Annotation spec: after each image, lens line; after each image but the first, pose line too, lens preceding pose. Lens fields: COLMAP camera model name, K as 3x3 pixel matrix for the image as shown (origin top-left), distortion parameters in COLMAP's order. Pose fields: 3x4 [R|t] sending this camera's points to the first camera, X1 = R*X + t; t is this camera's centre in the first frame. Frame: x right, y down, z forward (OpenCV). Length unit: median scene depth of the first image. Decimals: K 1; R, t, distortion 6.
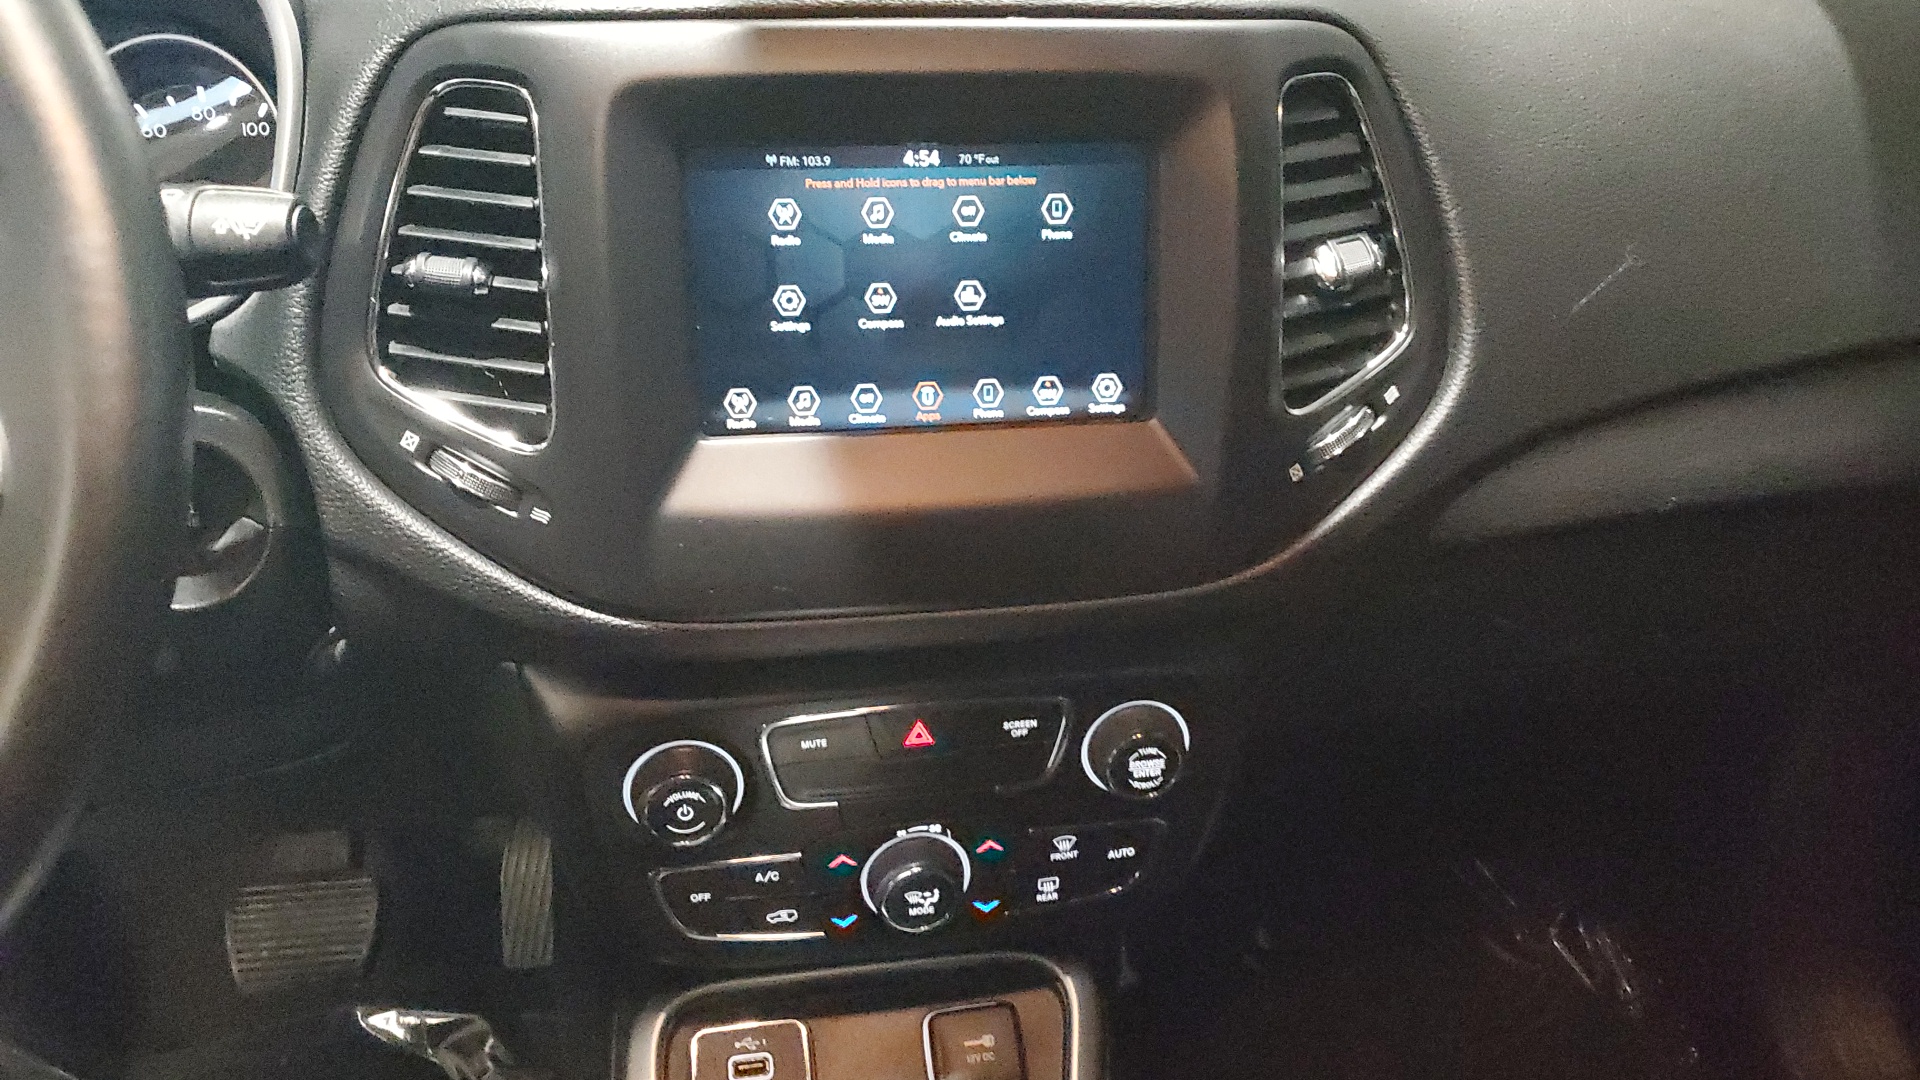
lens RADIAL K [[1452.6, 0, 955.8], [0, 1452.6, 525.0], [0, 0, 1]] dist [0.169743, -0.585647]
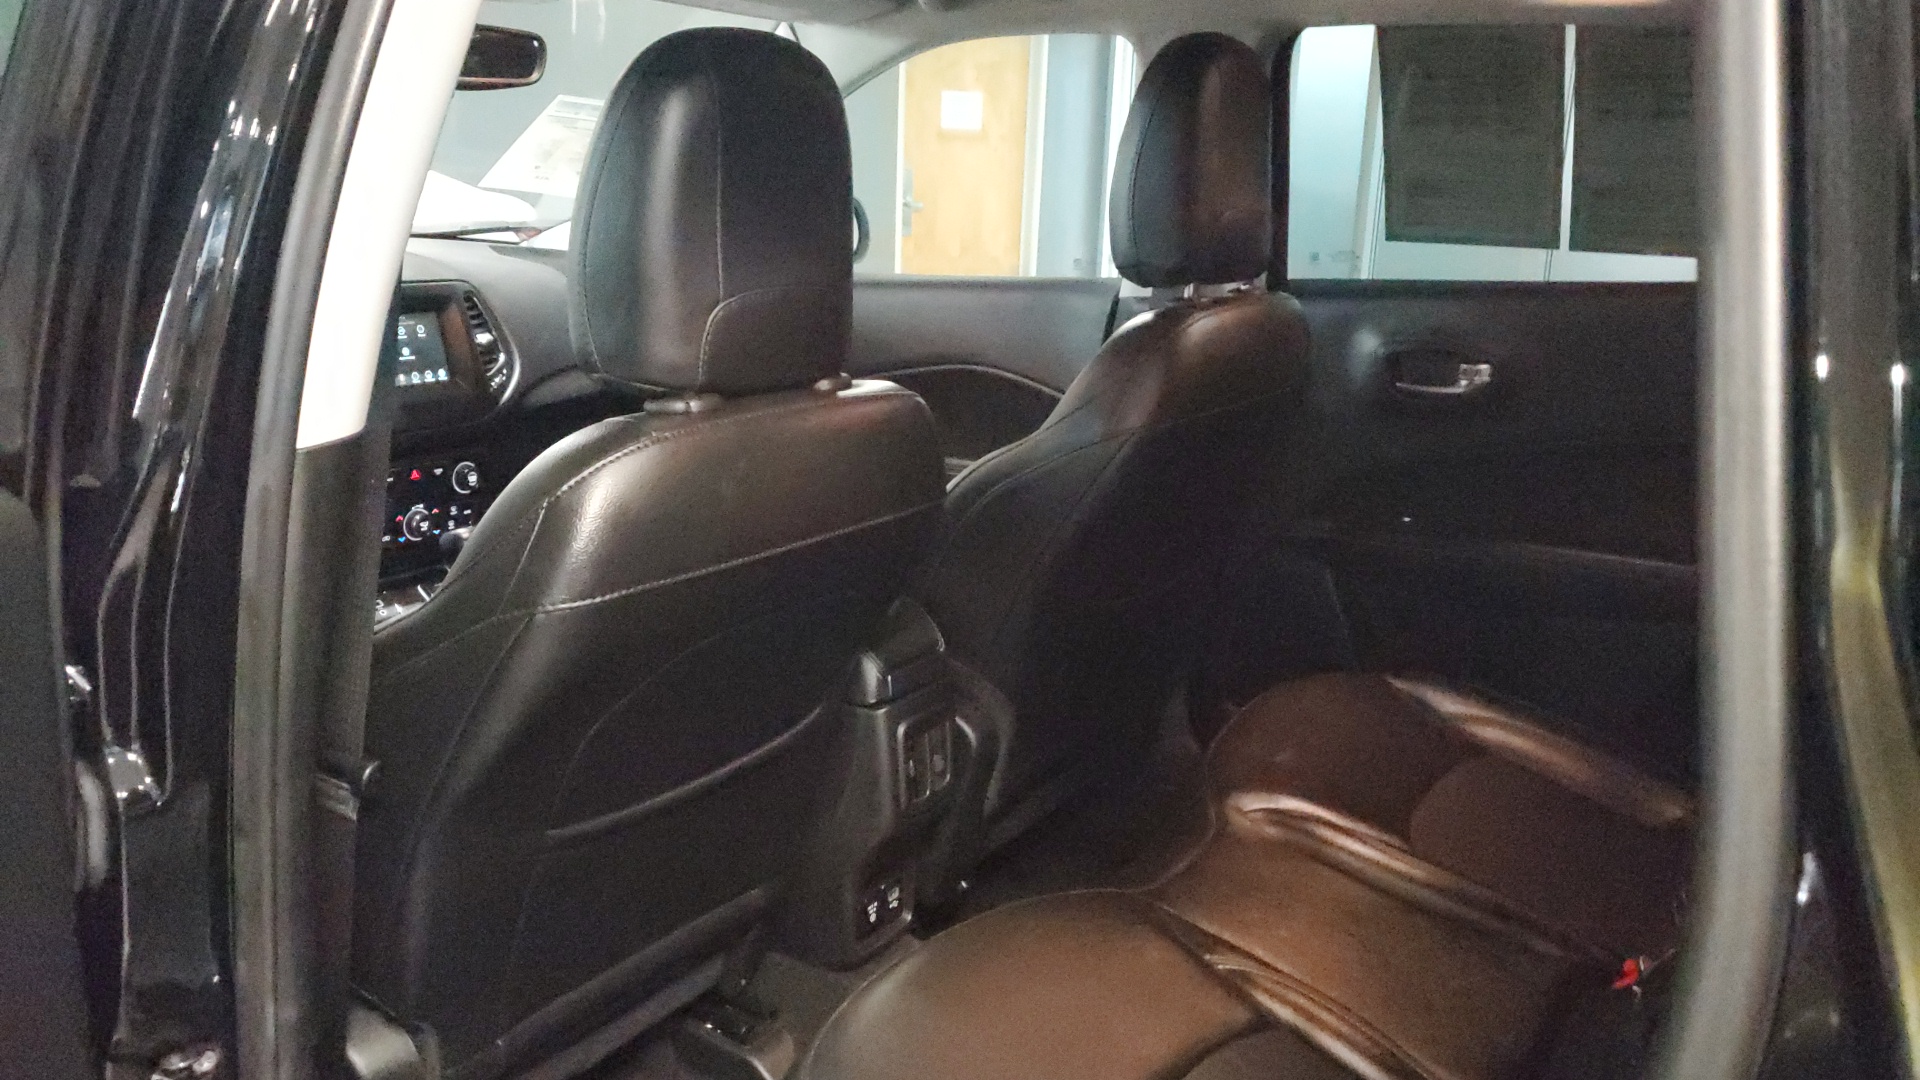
lens RADIAL K [[1506.6, 0, 971.7], [0, 1506.6, 520.0], [0, 0, 1]] dist [-0.003979, 0.000844]
pose [[0.676187, -0.174122, 0.715858, -1.910166], [0.323726, 0.943061, -0.076400, 1.053613], [-0.661795, 0.283403, 0.694053, -2.634320]]
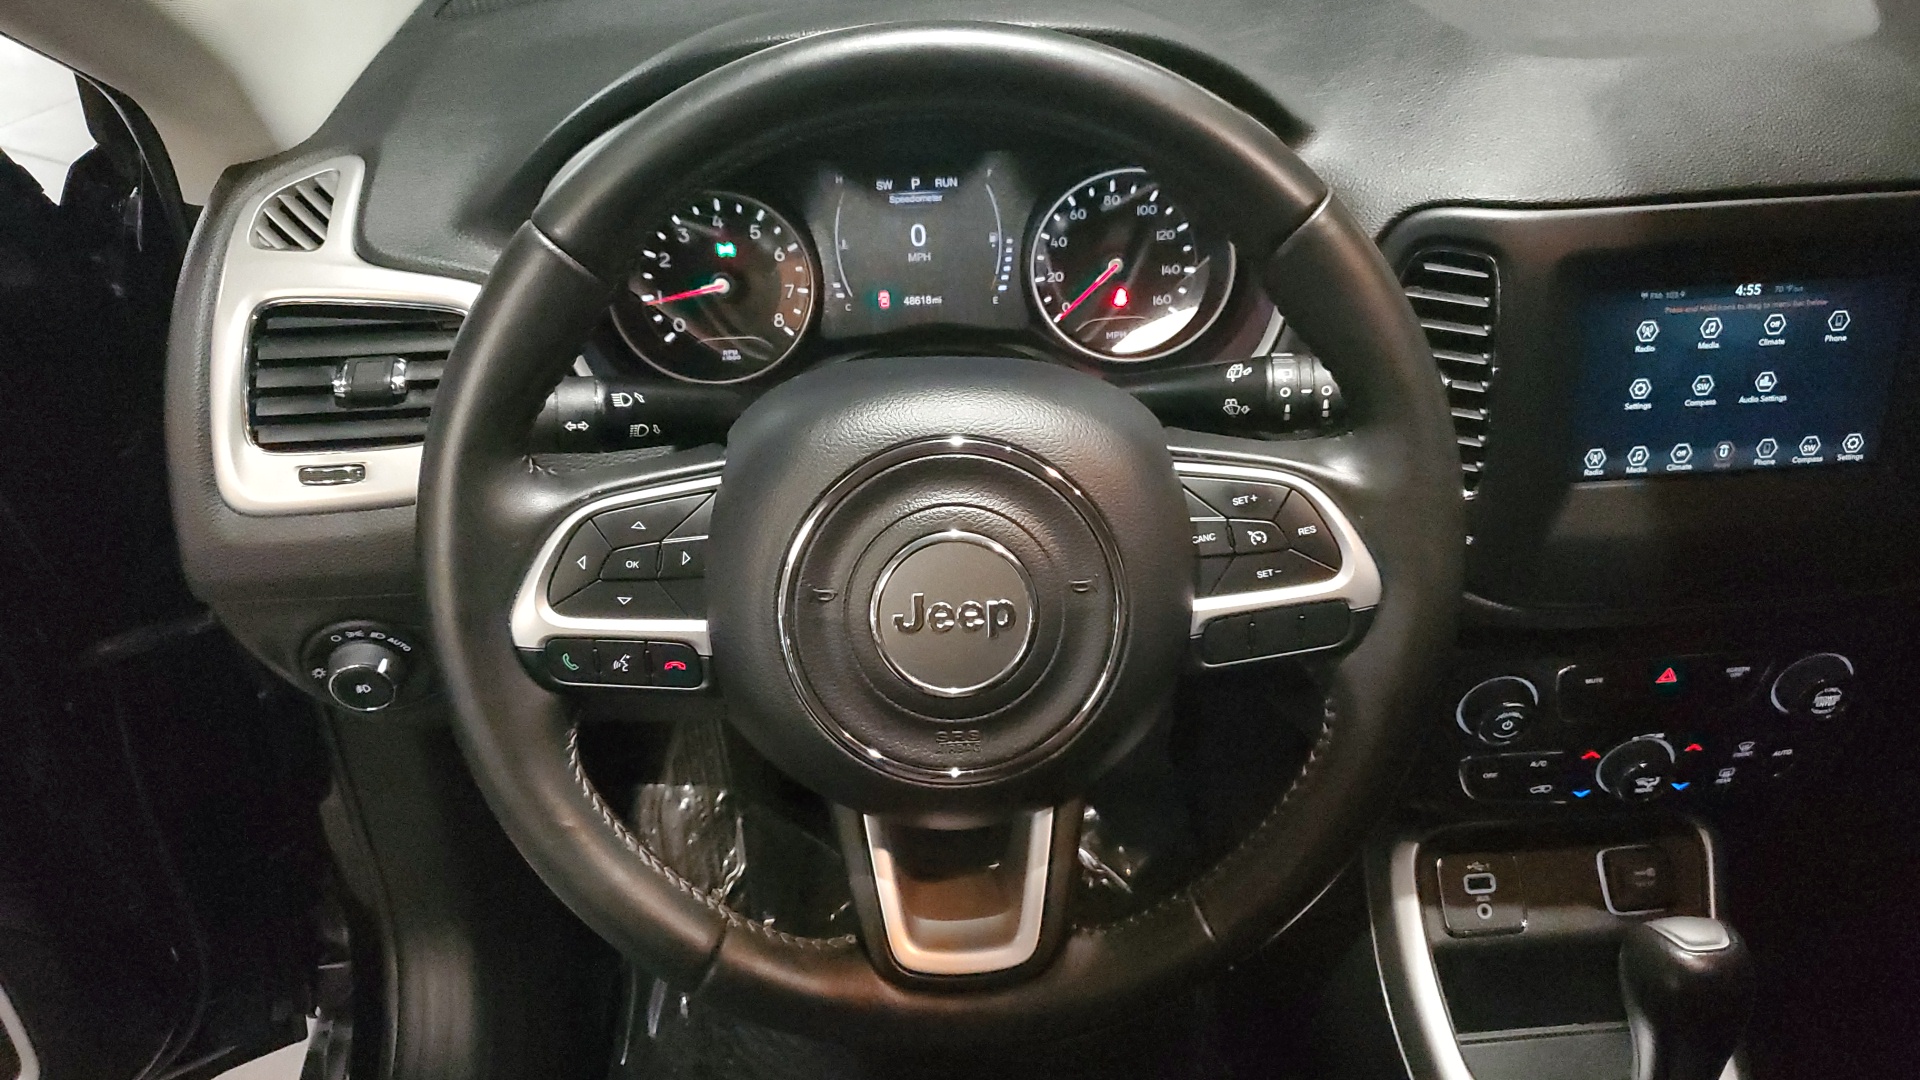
lens RADIAL K [[1506.6, 0, 971.7], [0, 1506.6, 520.0], [0, 0, 1]] dist [-0.003979, 0.000844]
pose [[0.993589, 0.025265, -0.110190, -0.579990], [-0.006539, 0.985919, 0.167097, -0.261933], [0.112860, -0.165305, 0.979764, -0.510543]]
